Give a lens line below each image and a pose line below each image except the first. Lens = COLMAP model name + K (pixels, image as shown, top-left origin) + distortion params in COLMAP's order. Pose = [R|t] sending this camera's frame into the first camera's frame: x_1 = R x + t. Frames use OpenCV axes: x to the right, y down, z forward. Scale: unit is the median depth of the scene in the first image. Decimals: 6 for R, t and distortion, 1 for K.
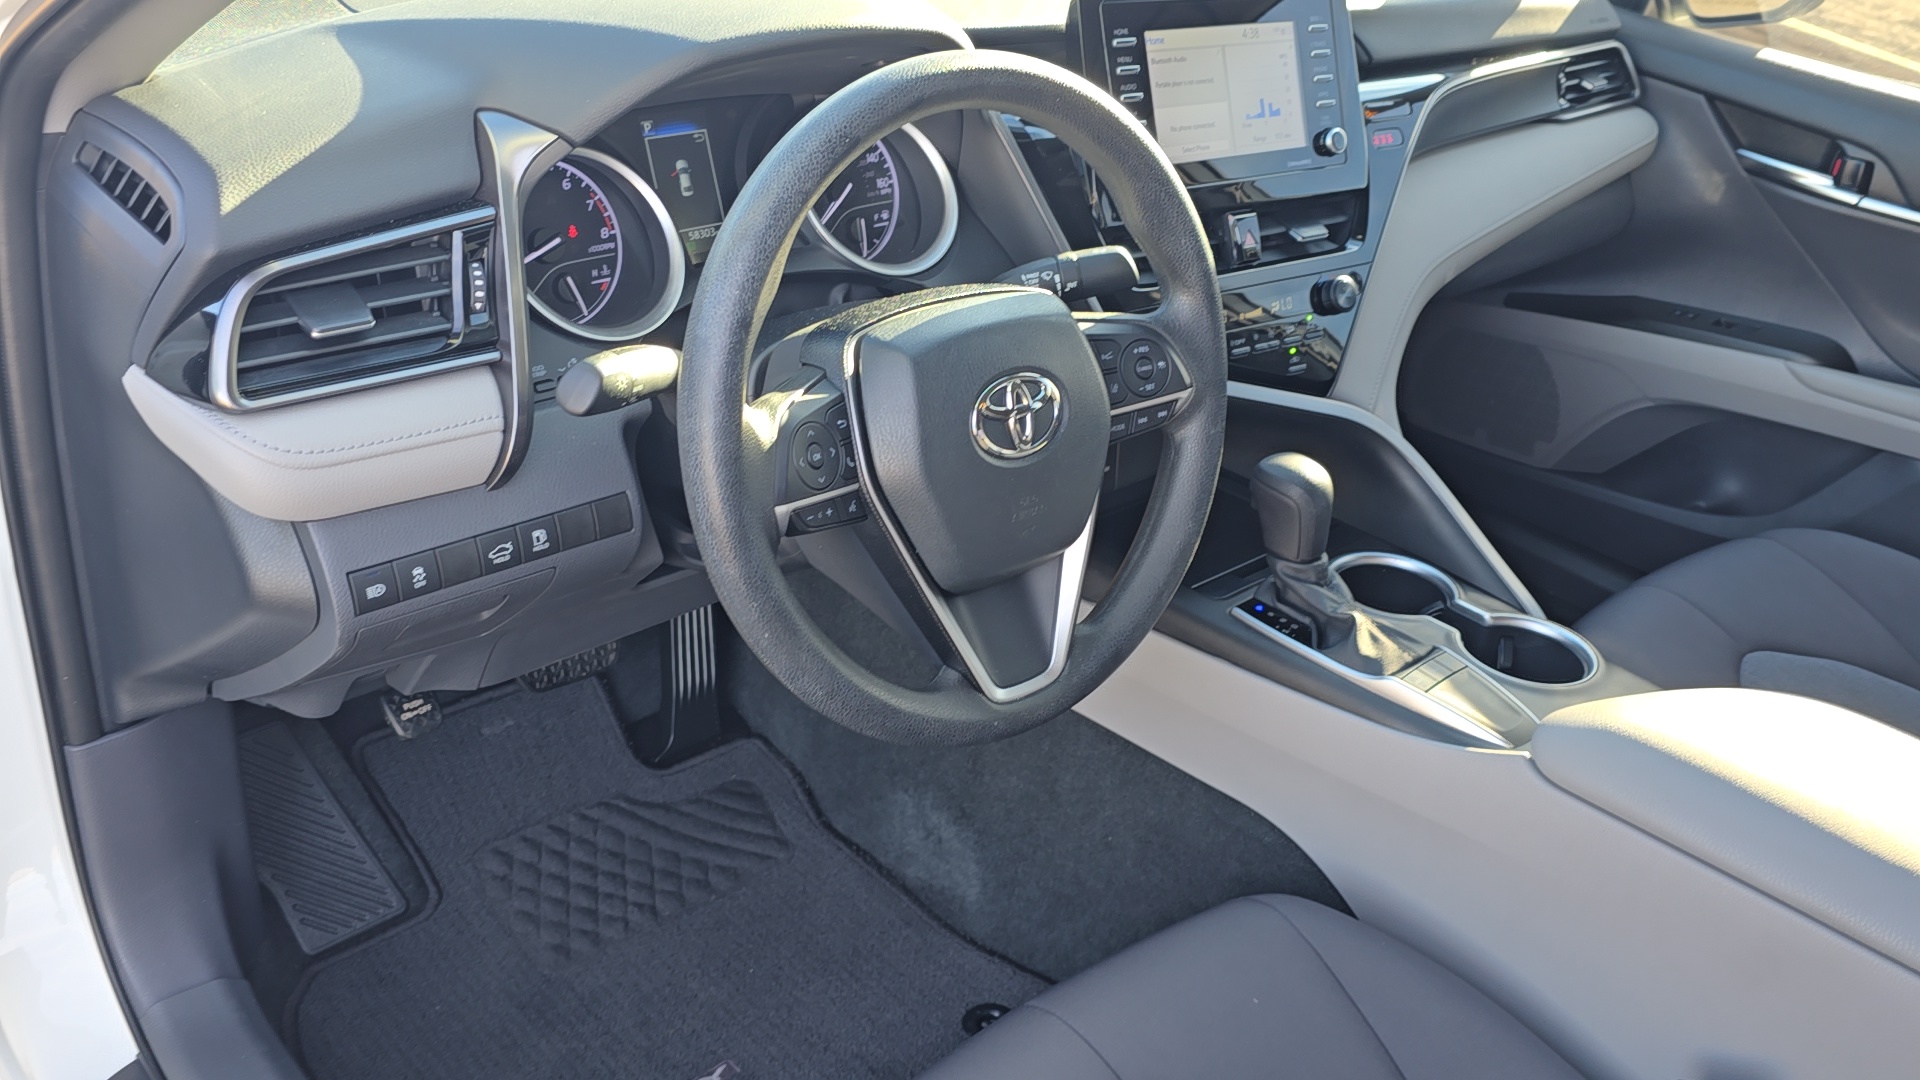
lens RADIAL K [[1583.4, 0, 965.2], [0, 1583.4, 544.3], [0, 0, 1]] dist [-0.003039, -0.004156]
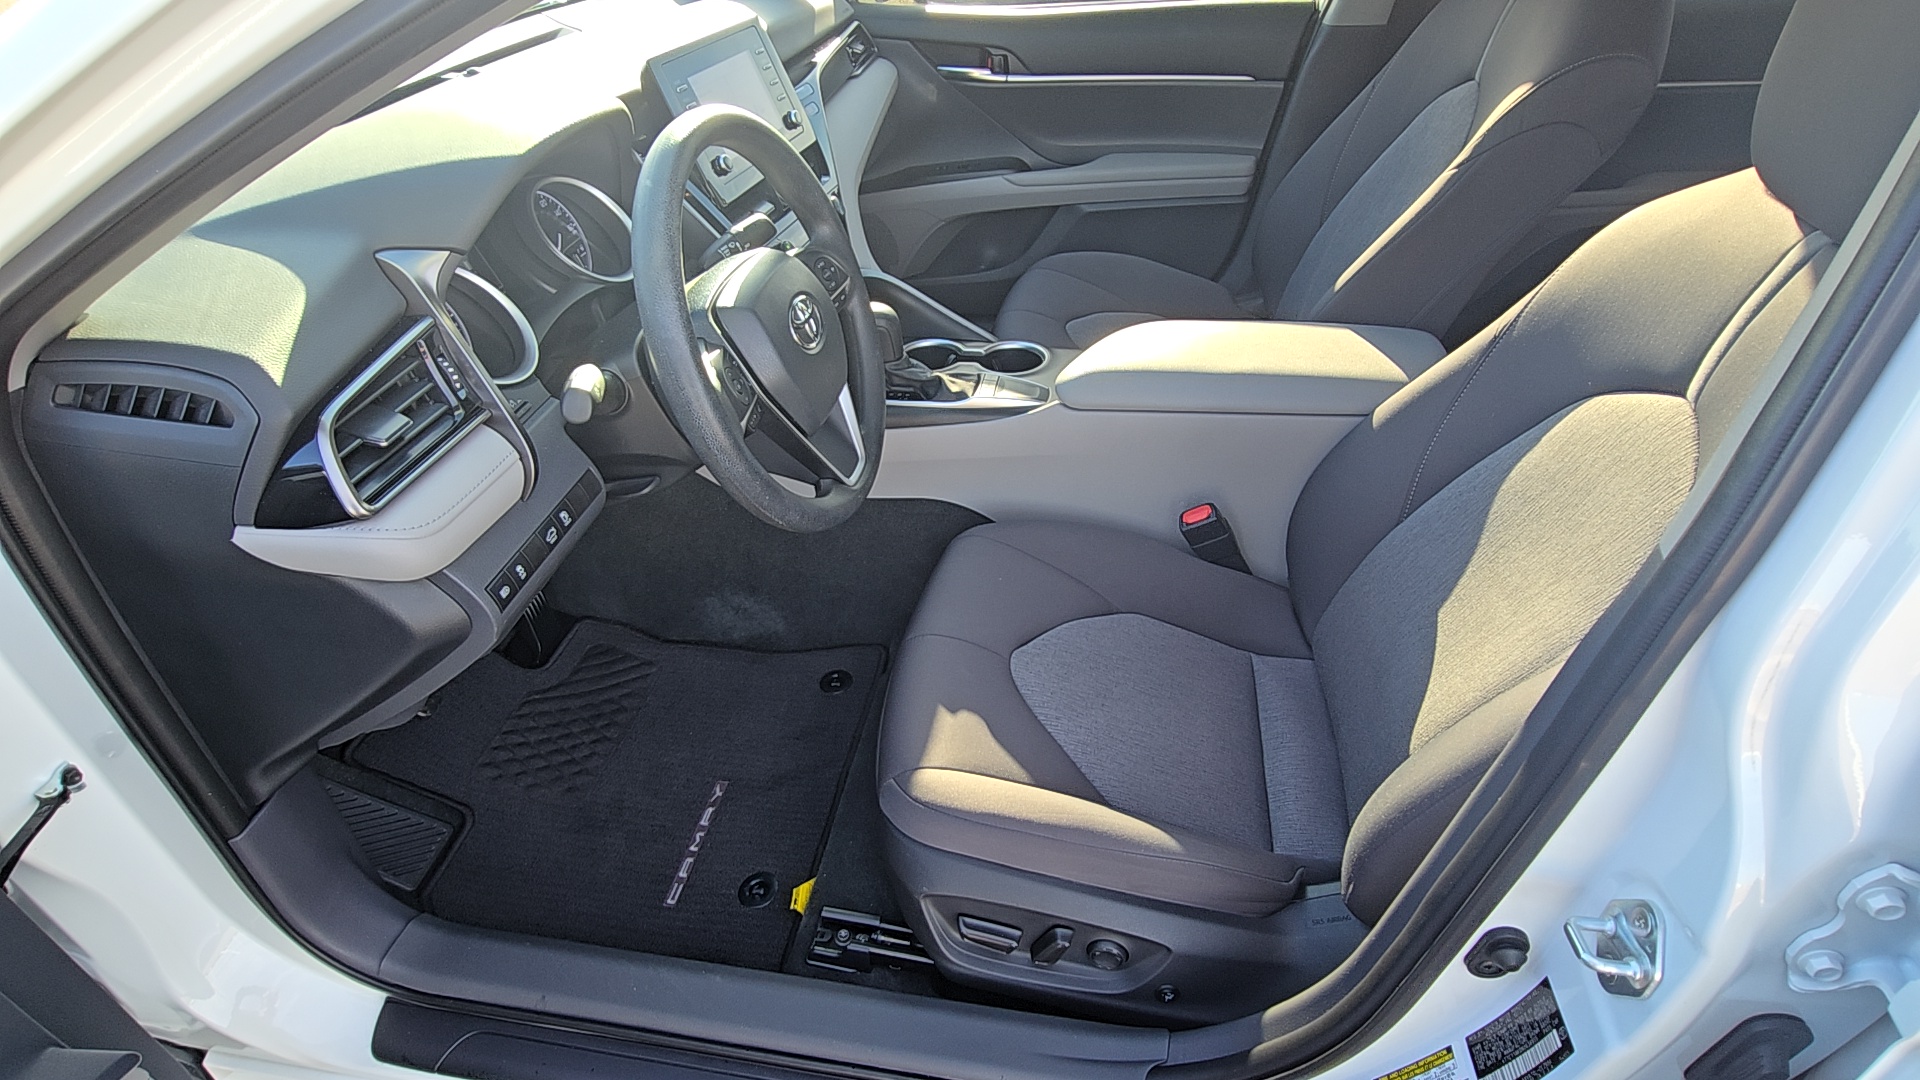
lens RADIAL K [[958.5, 0, 960.0], [0, 958.5, 540.0], [0, 0, 1]] dist [0.013519, 0.000359]
pose [[0.784410, -0.459599, 0.416496, -0.270682], [0.387889, 0.887490, 0.248804, -0.048990], [-0.483986, -0.033610, 0.874430, 0.019435]]
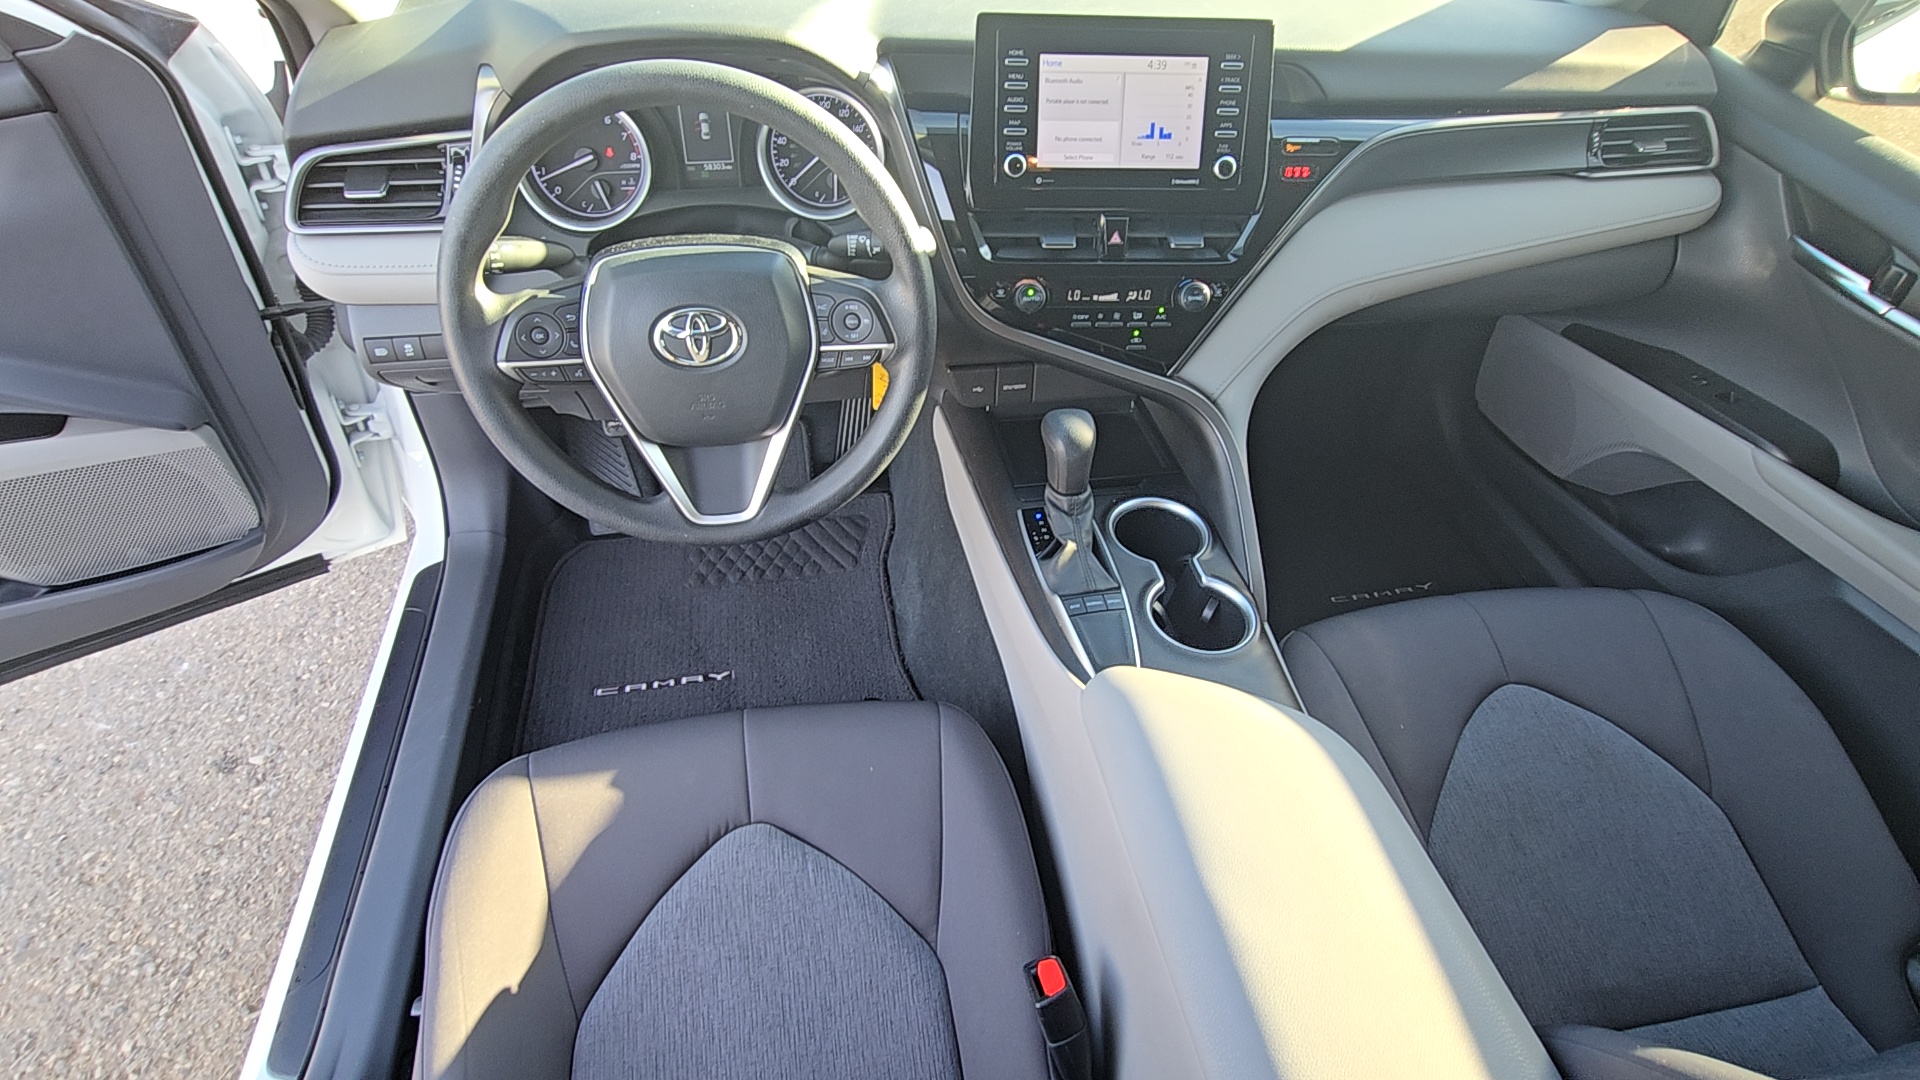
lens RADIAL K [[967.3, 0, 1001.0], [0, 967.3, 539.7], [0, 0, 1]] dist [0.002126, 0.000309]
pose [[0.852362, 0.318980, -0.414405, 0.525722], [-0.228322, 0.939908, 0.253854, -0.148700], [0.470477, -0.121758, 0.873972, 0.264127]]
